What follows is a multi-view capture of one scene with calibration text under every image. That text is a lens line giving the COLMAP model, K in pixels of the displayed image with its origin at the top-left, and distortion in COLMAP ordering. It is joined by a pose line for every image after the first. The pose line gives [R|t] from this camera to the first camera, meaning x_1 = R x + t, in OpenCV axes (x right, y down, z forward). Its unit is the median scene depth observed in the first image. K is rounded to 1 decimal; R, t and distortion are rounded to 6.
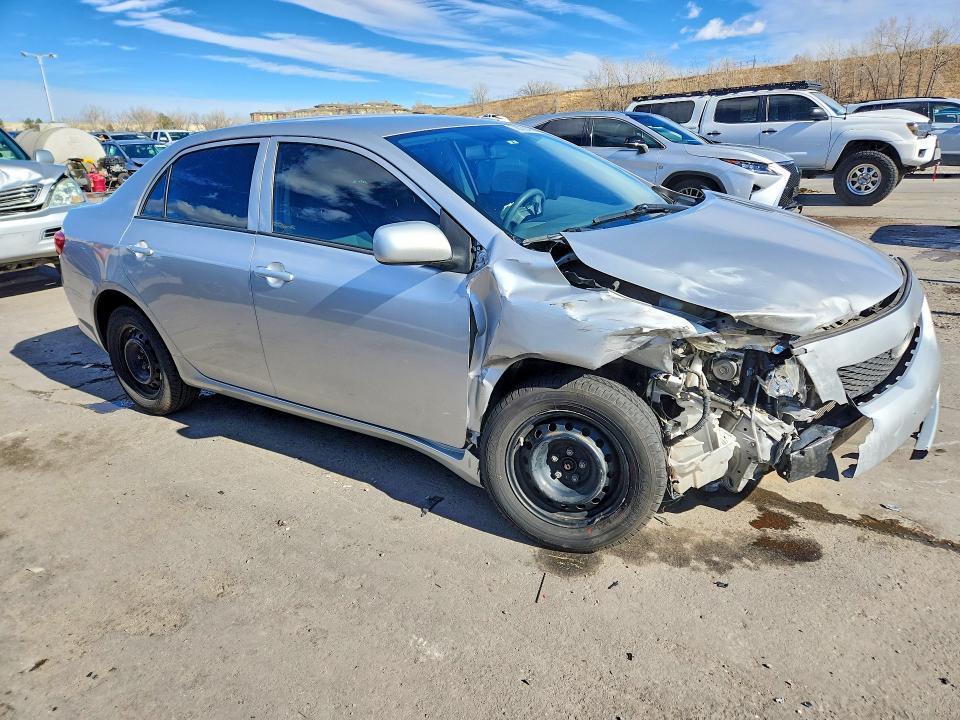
lens RADIAL K [[706.1, 0, 480.0], [0, 706.1, 360.0], [0, 0, 1]] dist [0.009804, -0.000545]
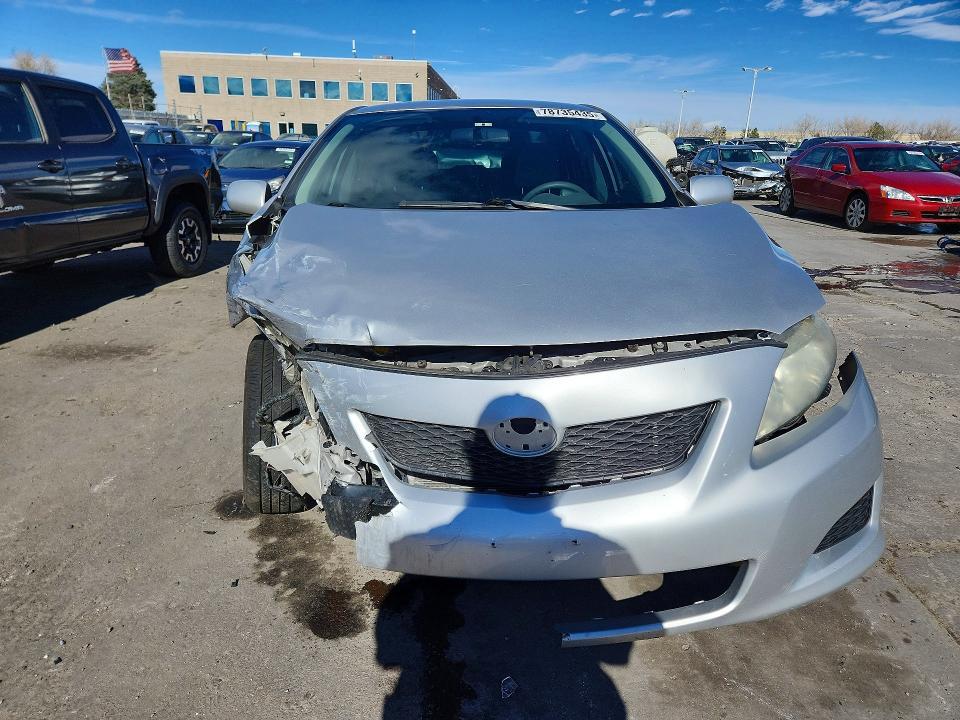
lens RADIAL K [[706.1, 0, 480.0], [0, 706.1, 360.0], [0, 0, 1]] dist [0.009804, -0.000545]
pose [[0.545609, 0.277092, -0.790905, 1.046854], [-0.290323, 0.947811, 0.131783, -0.160746], [0.786145, 0.157716, 0.597580, 0.576152]]
